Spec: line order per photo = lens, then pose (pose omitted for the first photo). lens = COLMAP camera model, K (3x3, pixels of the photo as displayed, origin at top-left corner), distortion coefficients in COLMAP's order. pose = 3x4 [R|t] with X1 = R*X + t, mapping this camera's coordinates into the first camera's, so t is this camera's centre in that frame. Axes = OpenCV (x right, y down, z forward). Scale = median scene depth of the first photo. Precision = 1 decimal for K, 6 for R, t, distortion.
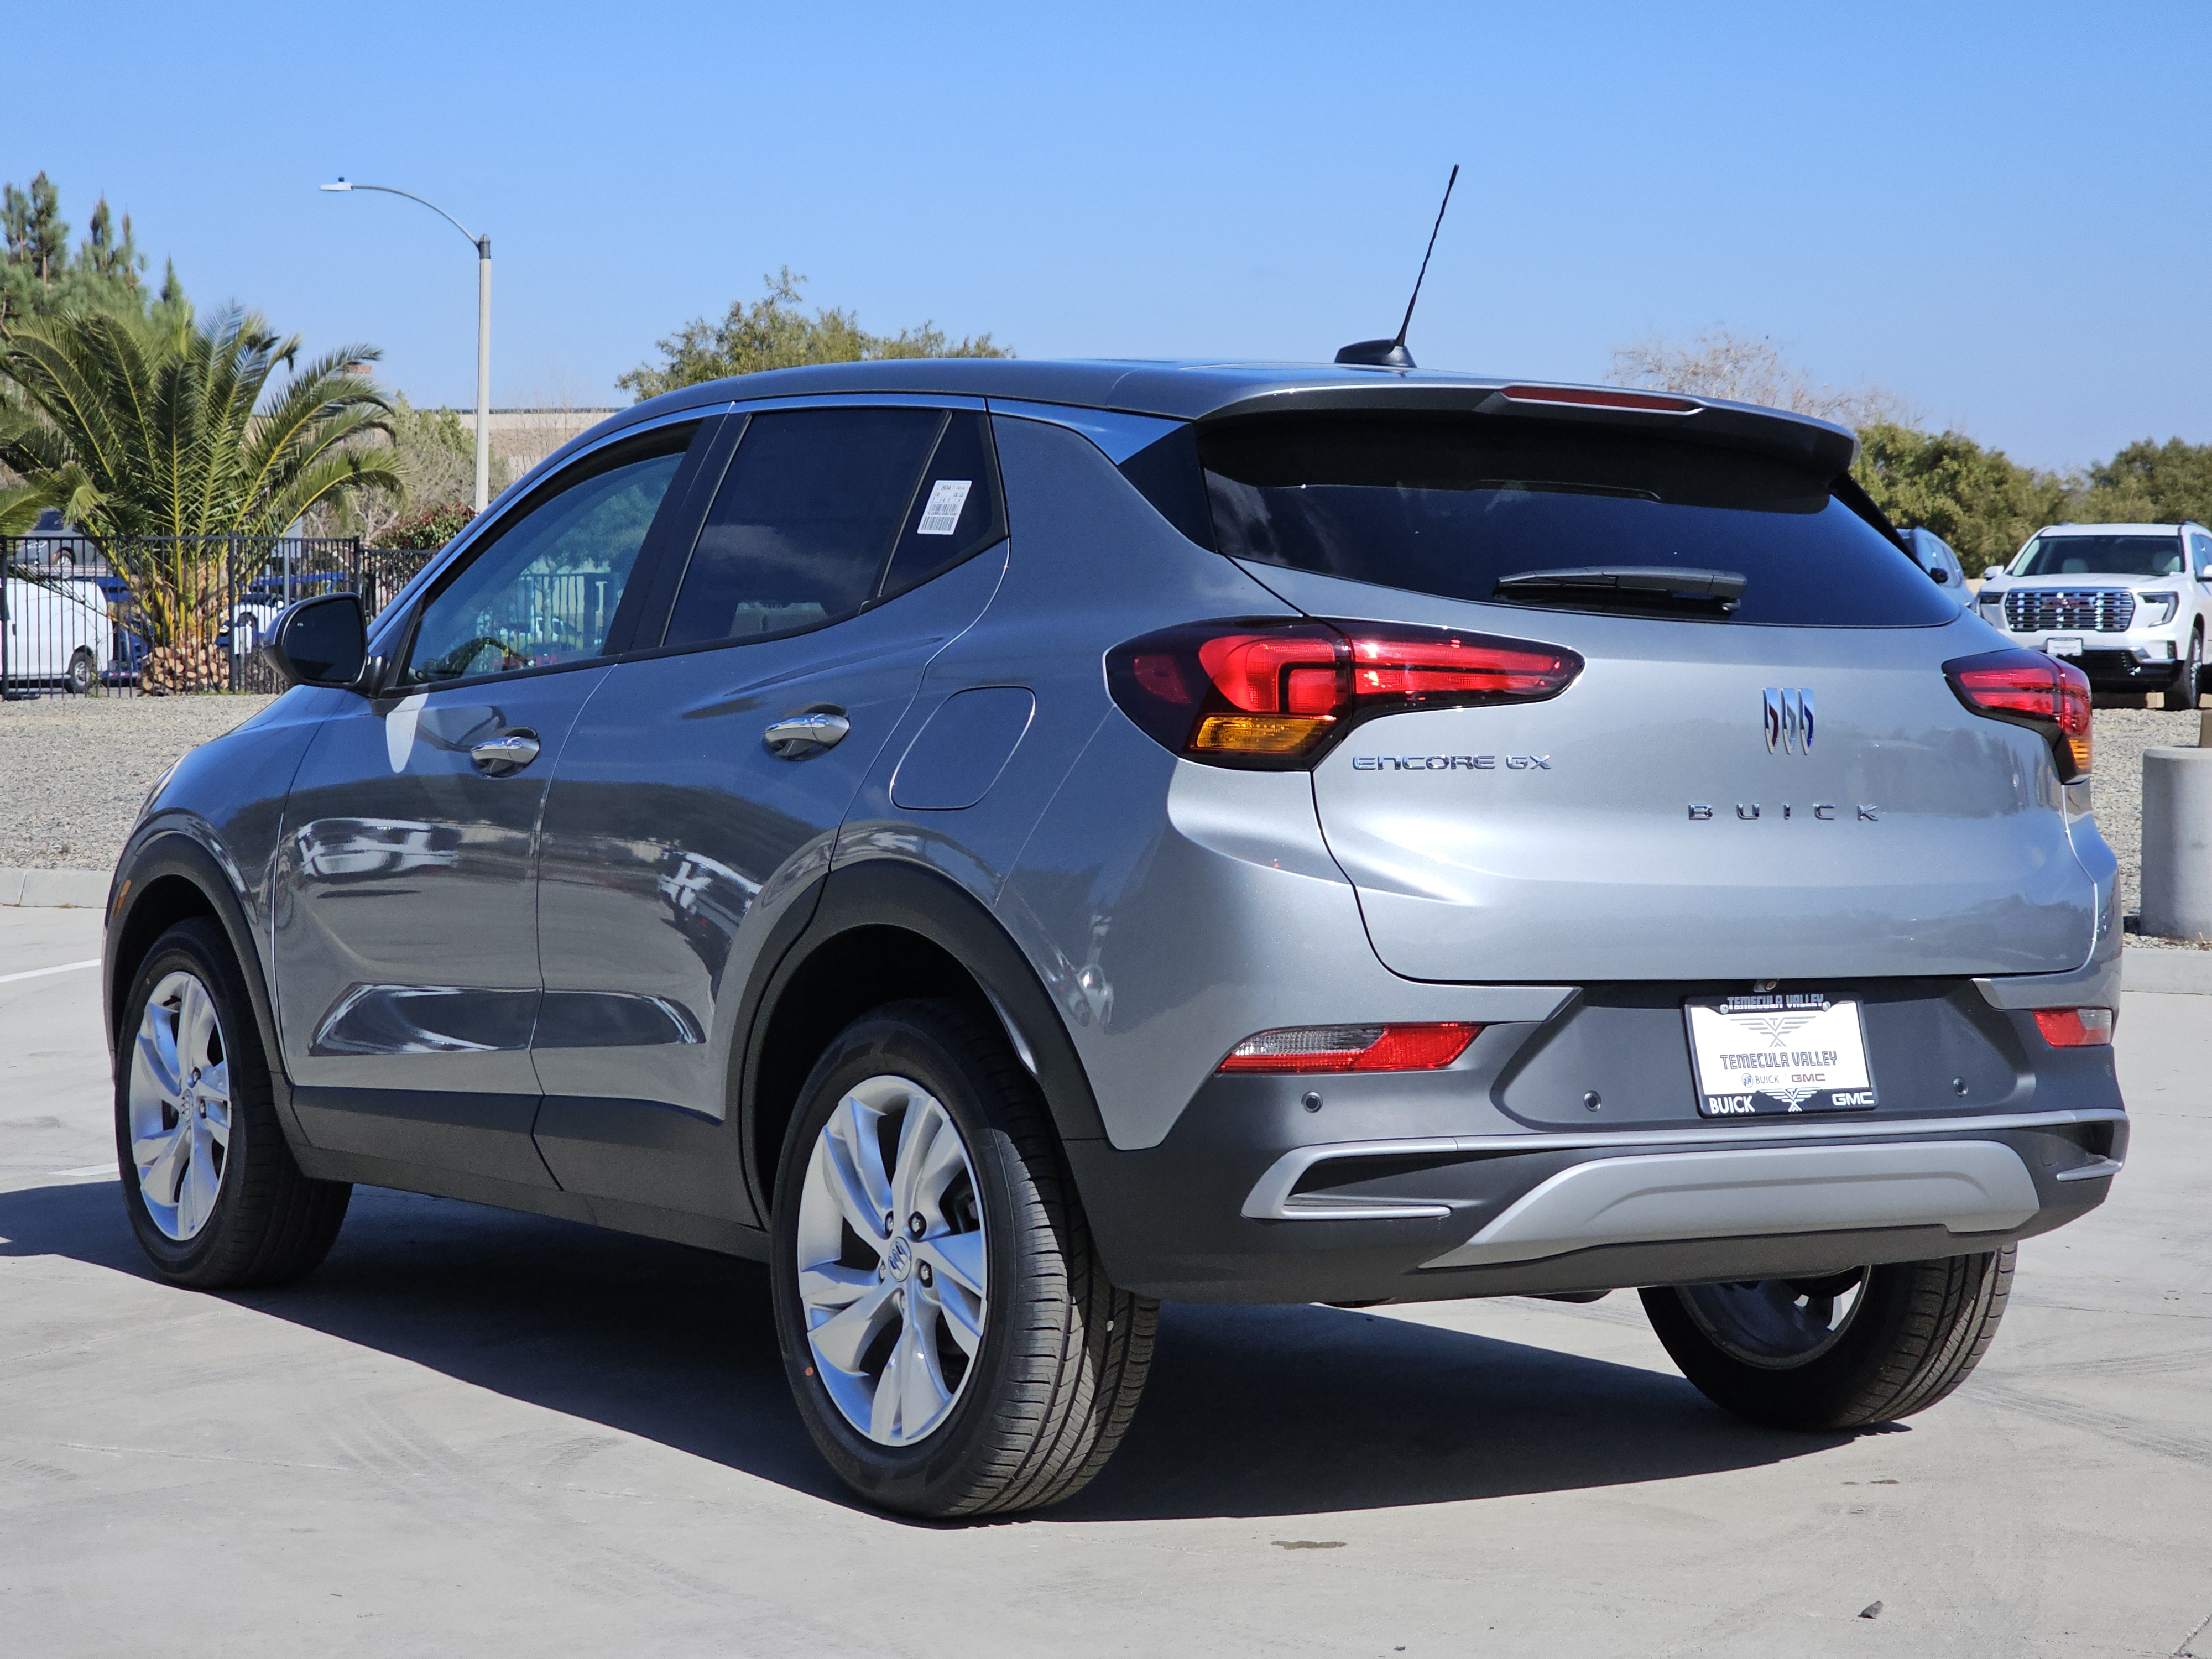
lens RADIAL K [[4485.4, 0, 1104.1], [0, 4485.4, 826.3], [0, 0, 1]] dist [-0.144343, 0.000000]
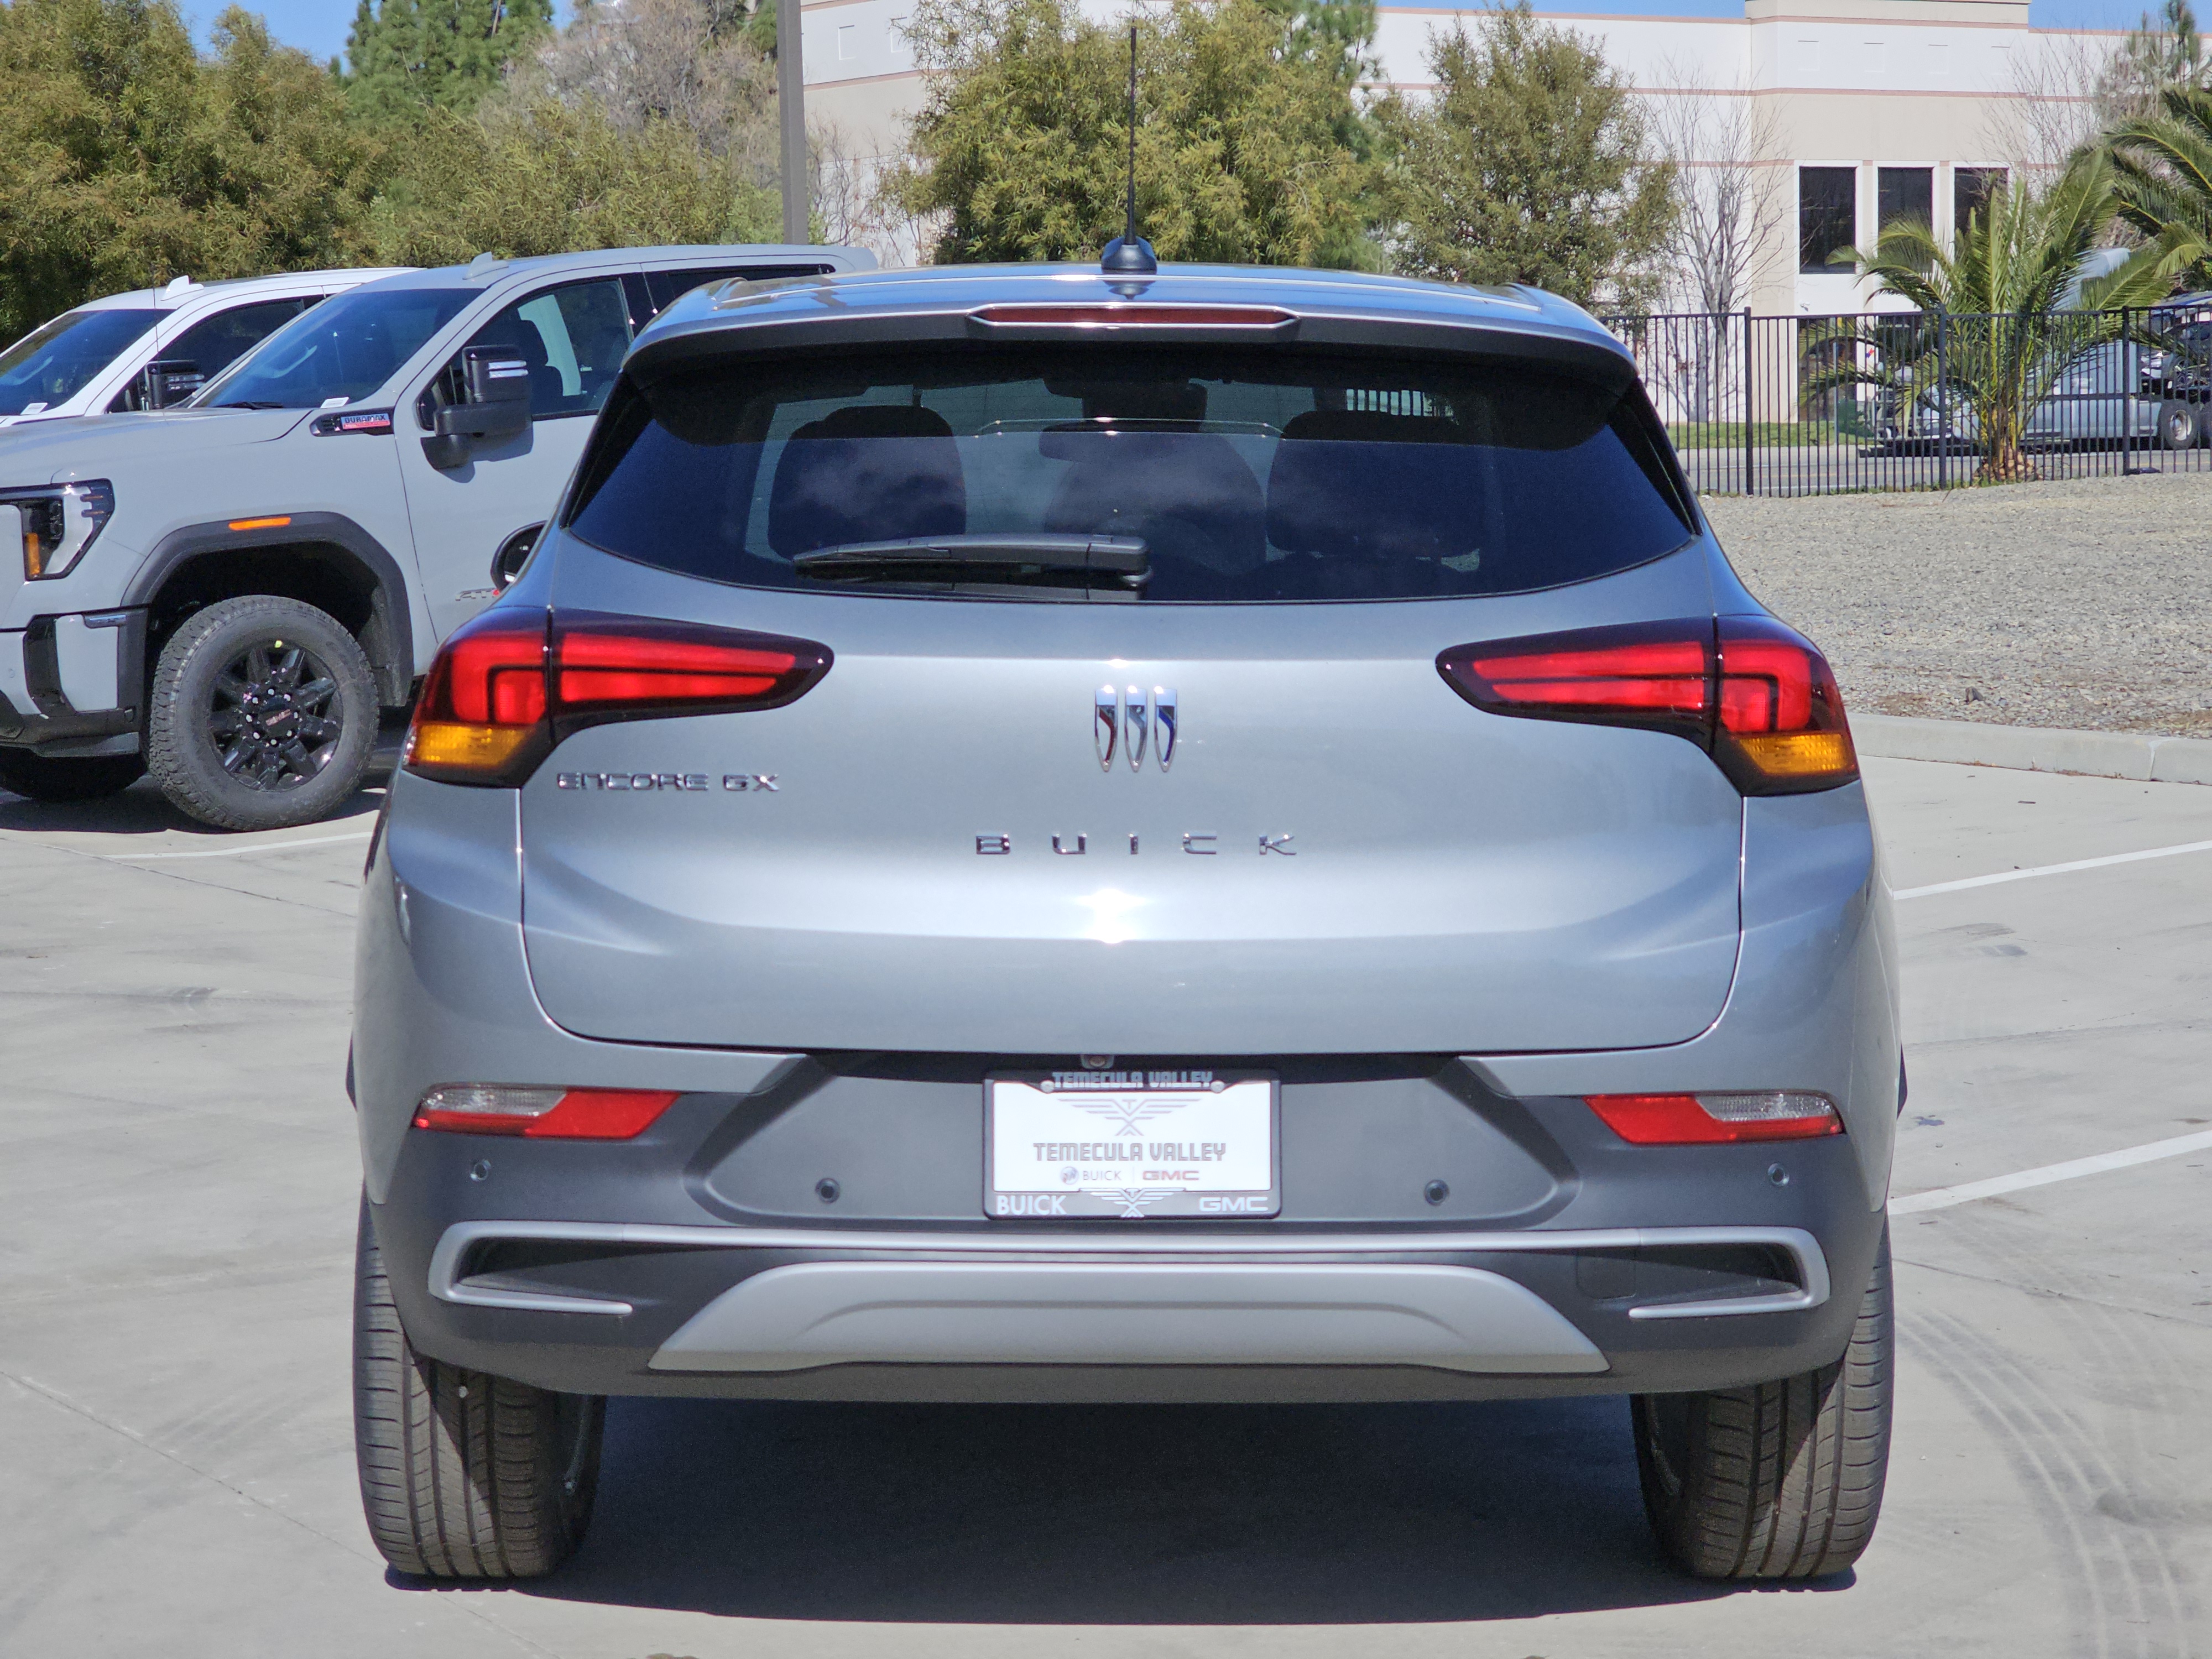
lens RADIAL K [[4485.4, 0, 1106.3], [0, 4485.4, 832.3], [0, 0, 1]] dist [-0.144343, 0.000000]
pose [[0.846269, 0.035829, -0.531550, 0.576716], [-0.003932, 0.998129, 0.061018, -0.054380], [0.532742, -0.049547, 0.844826, 0.322085]]
